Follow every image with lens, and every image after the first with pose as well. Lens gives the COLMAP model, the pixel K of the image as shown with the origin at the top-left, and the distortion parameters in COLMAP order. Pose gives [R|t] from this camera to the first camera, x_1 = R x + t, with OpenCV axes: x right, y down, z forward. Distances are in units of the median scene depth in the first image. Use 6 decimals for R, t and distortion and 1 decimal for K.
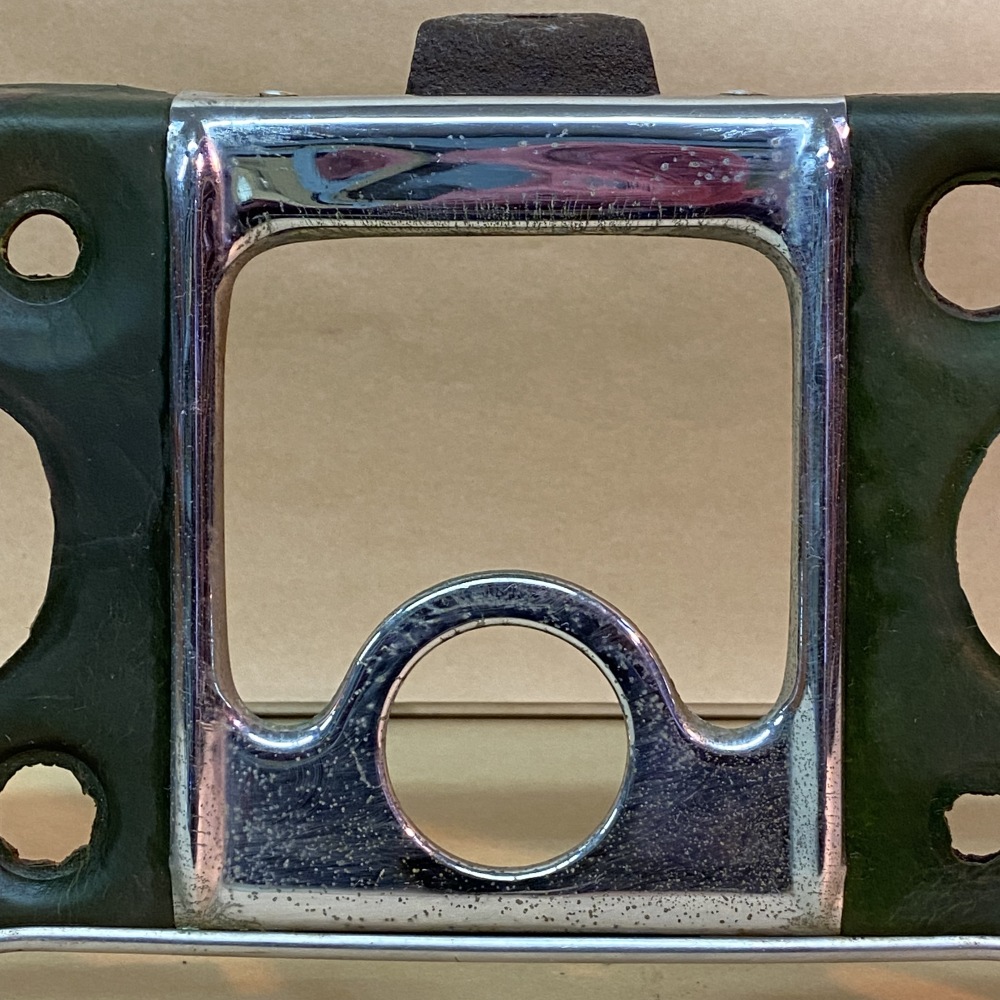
lens RADIAL K [[2041.4, 0, 541.0], [0, 2041.4, 503.2], [0, 0, 1]] dist [0.227494, -0.559116]
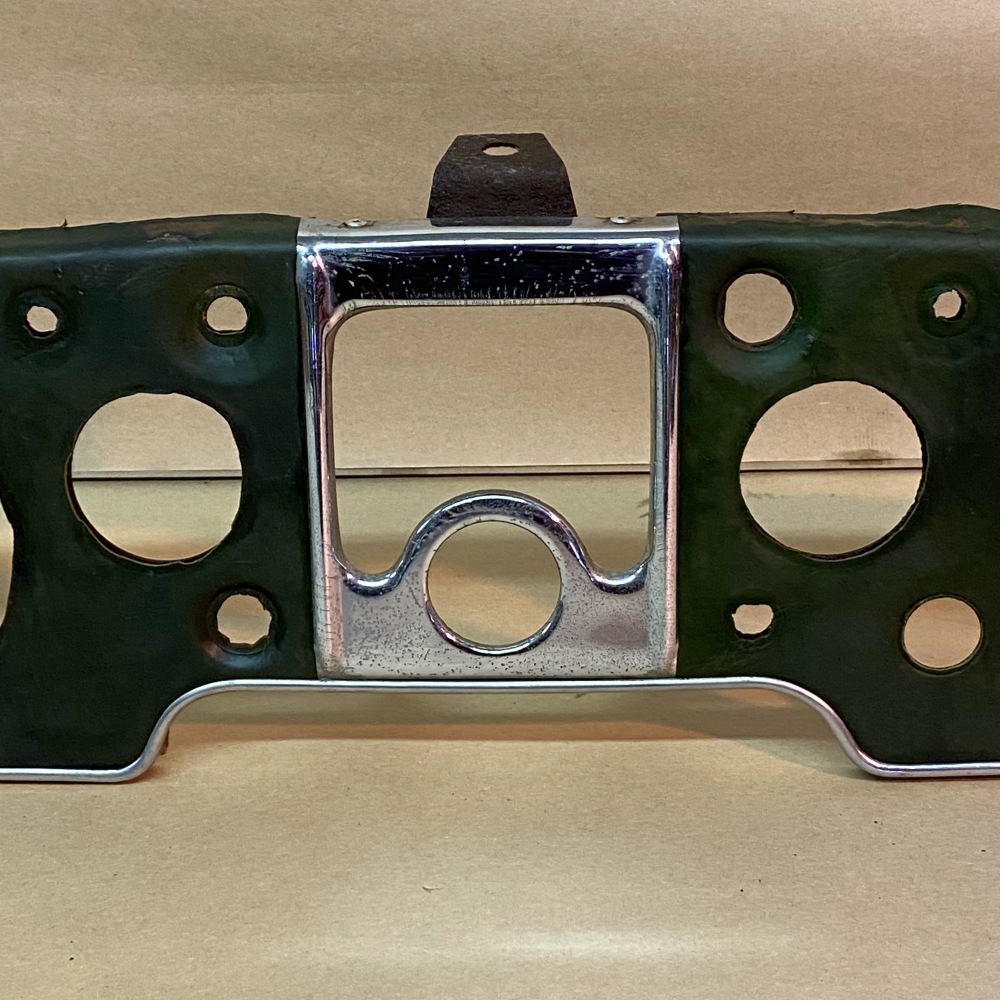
lens RADIAL K [[2044.4, 0, 500.0], [0, 2044.4, 500.0], [0, 0, 1]] dist [0.319559, -1.190735]
pose [[0.999824, -0.018099, -0.004887, -0.001349], [0.018743, 0.970431, 0.240651, -0.394098], [0.000387, -0.240700, 0.970599, -0.756207]]
